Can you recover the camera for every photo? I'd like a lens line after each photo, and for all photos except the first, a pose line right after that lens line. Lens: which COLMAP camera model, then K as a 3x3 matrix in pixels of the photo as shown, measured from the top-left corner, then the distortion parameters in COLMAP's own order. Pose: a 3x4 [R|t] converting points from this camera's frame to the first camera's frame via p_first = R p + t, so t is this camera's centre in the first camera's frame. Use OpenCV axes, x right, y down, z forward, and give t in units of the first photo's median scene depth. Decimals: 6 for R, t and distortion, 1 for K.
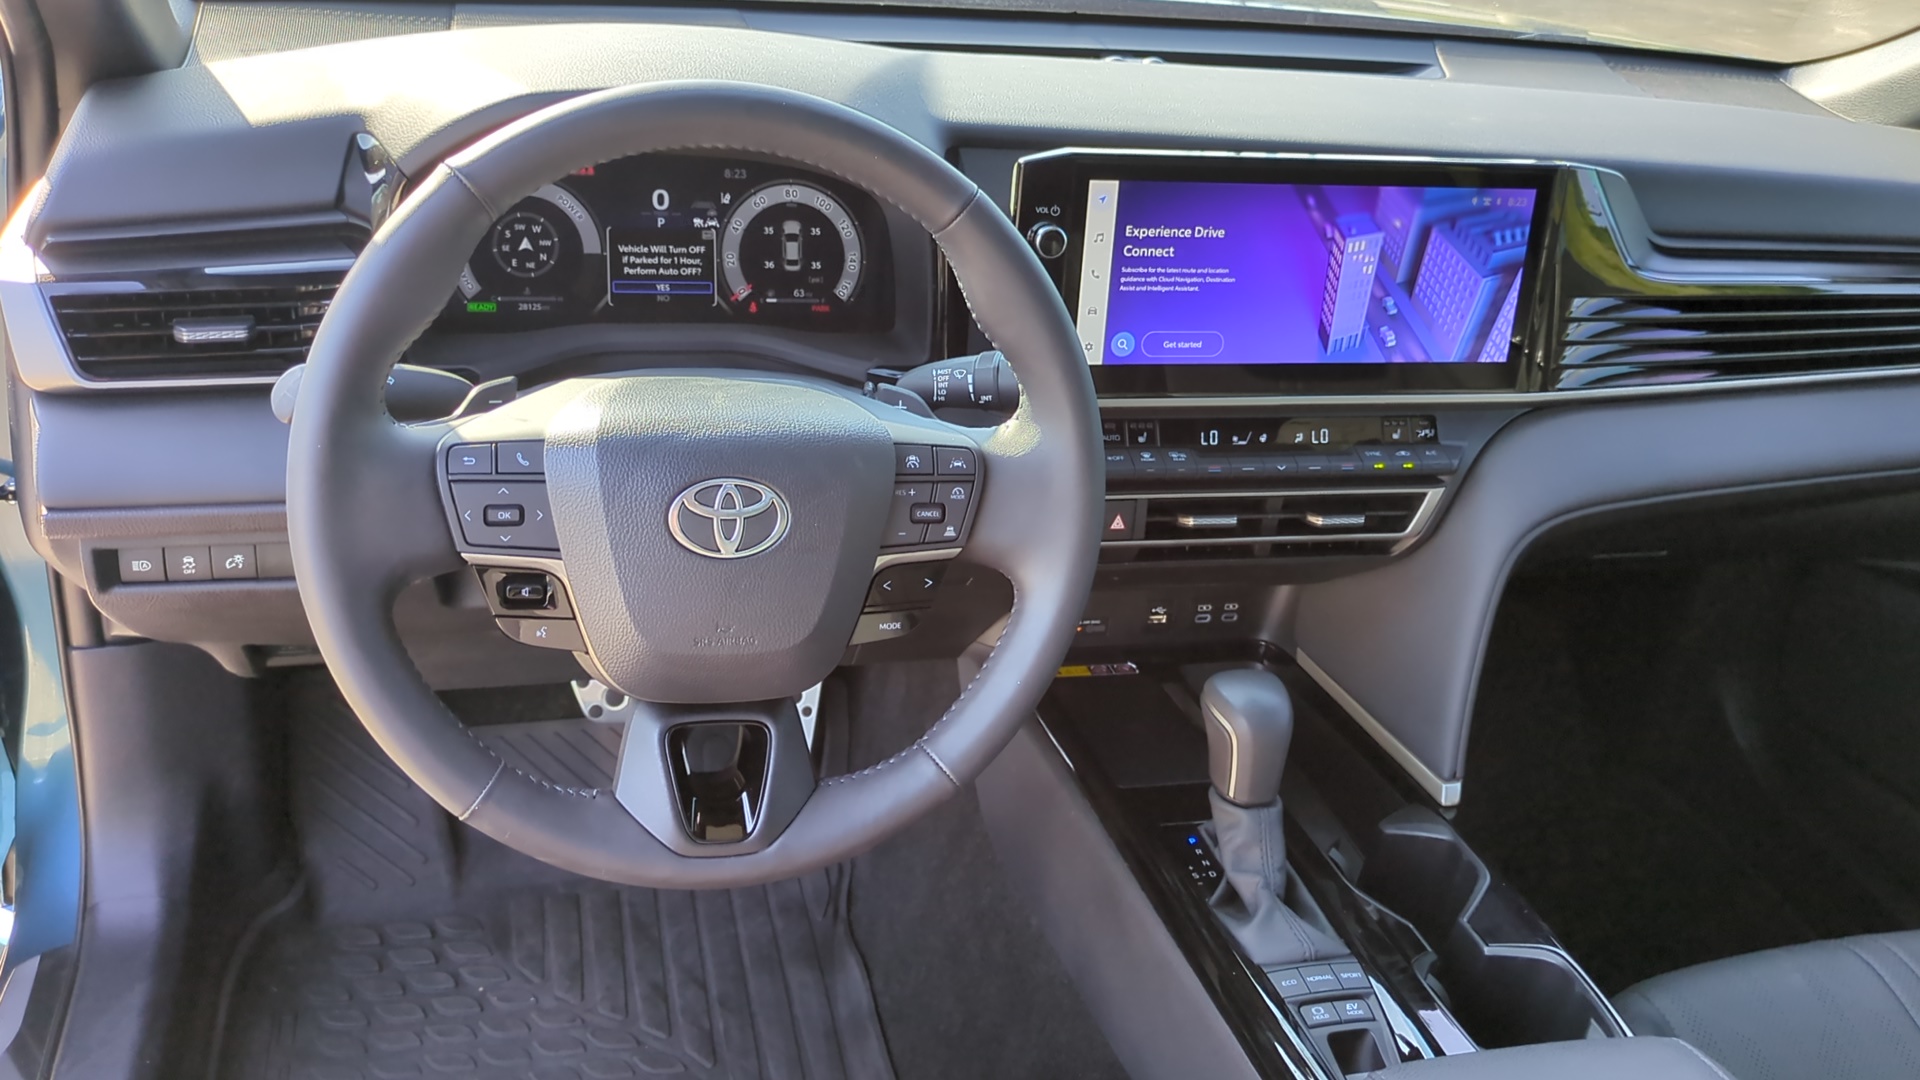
lens RADIAL K [[1893.4, 0, 960.0], [0, 1893.4, 540.0], [0, 0, 1]] dist [0.050372, -0.021913]
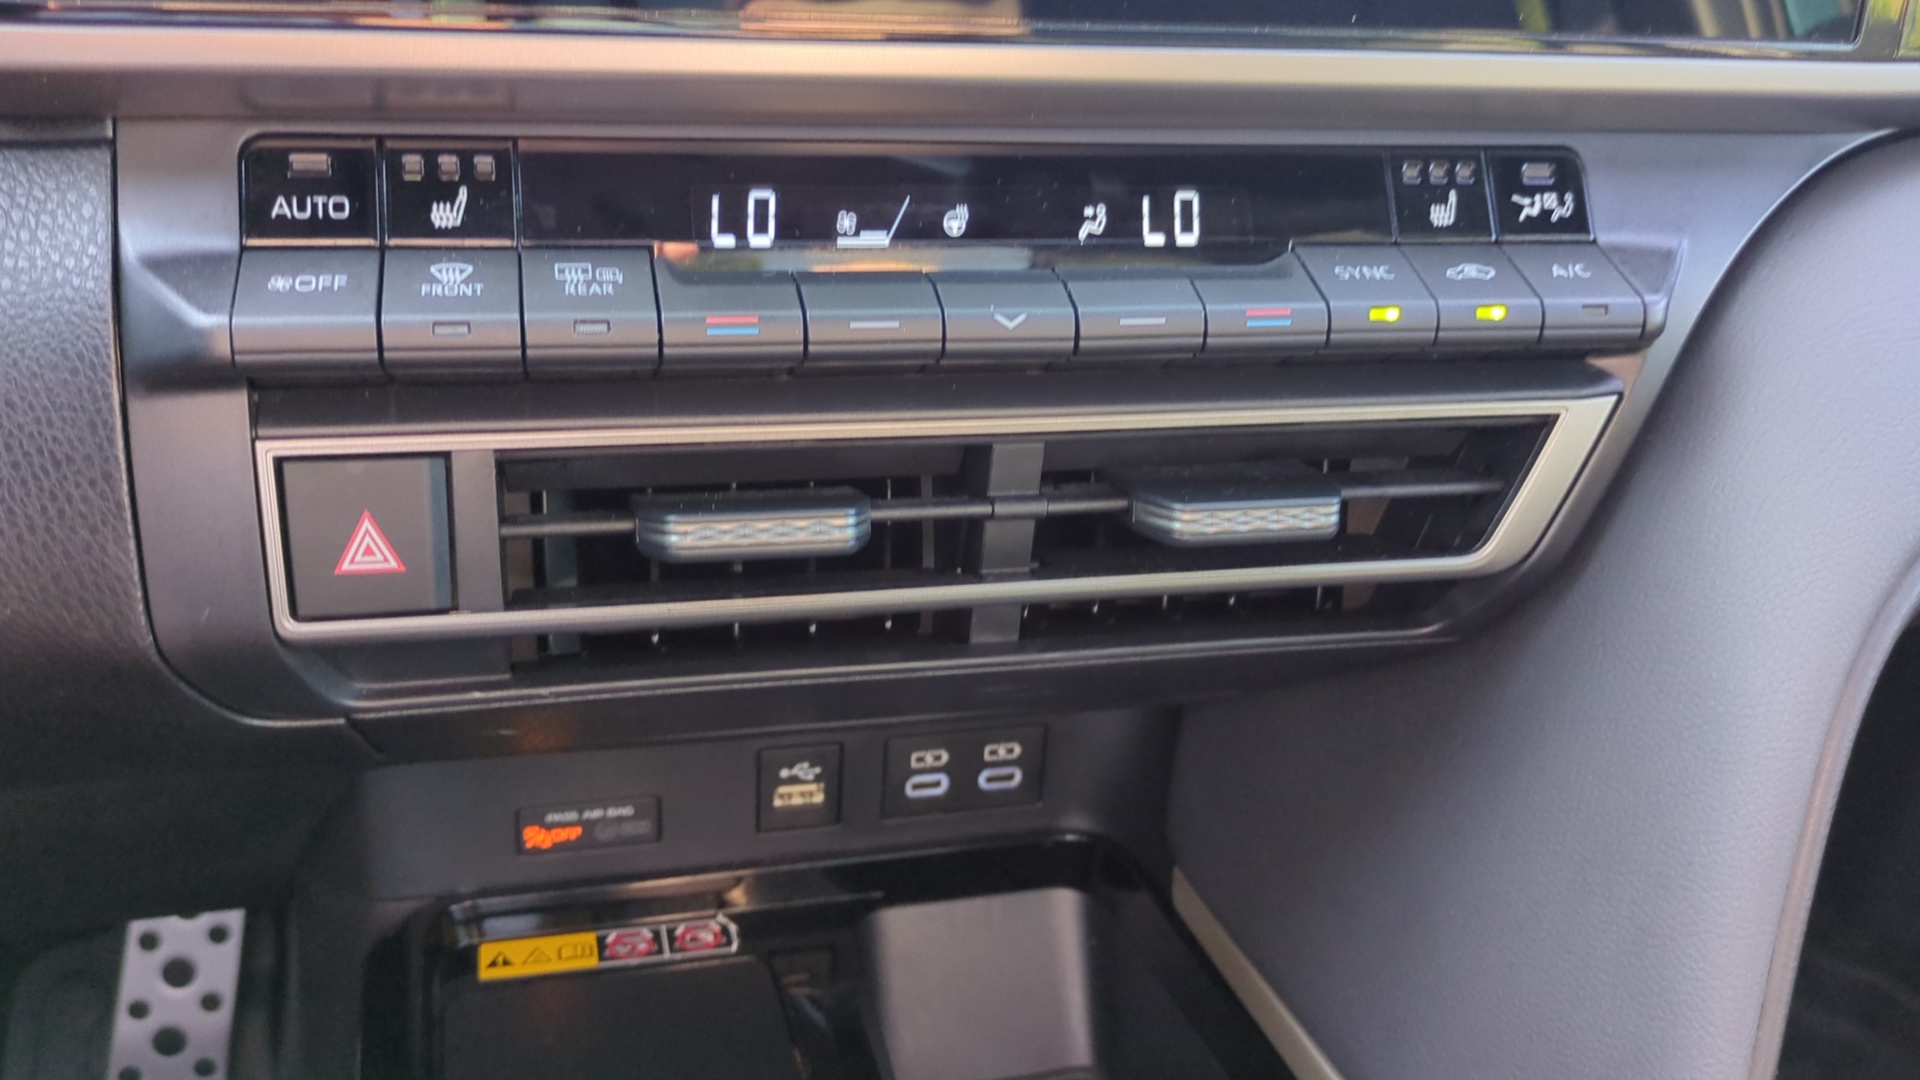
lens RADIAL K [[1893.4, 0, 960.0], [0, 1893.4, 540.0], [0, 0, 1]] dist [0.050372, -0.021913]
pose [[0.999746, -0.022509, 0.000805, 0.164015], [0.022512, 0.999741, -0.003264, -0.007642], [-0.000731, 0.003281, 0.999994, 0.751311]]
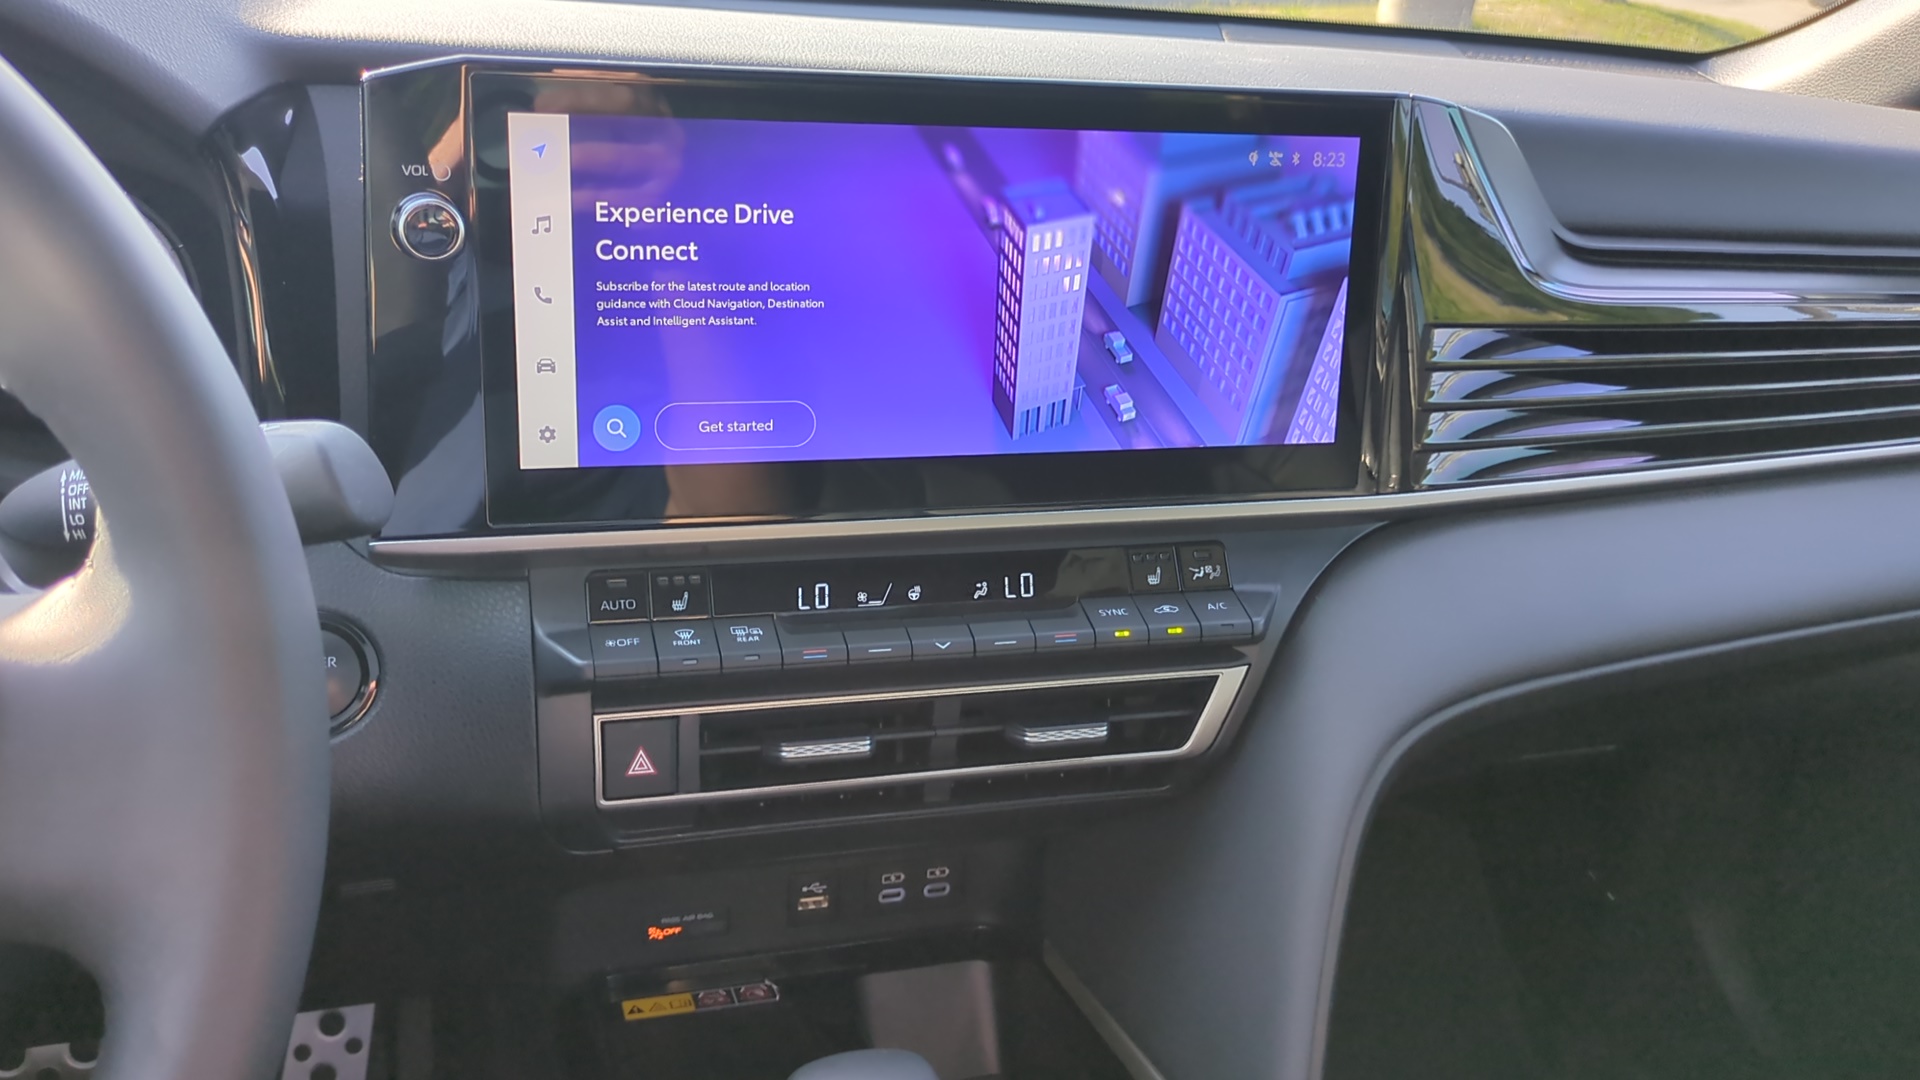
lens RADIAL K [[1872.1, 0, 959.9], [0, 1872.1, 469.2], [0, 0, 1]] dist [0.069860, -0.011520]
pose [[0.997763, -0.042029, 0.051979, 0.150538], [0.048419, 0.990525, -0.128512, -0.018980], [-0.046086, 0.130742, 0.990345, 0.462946]]
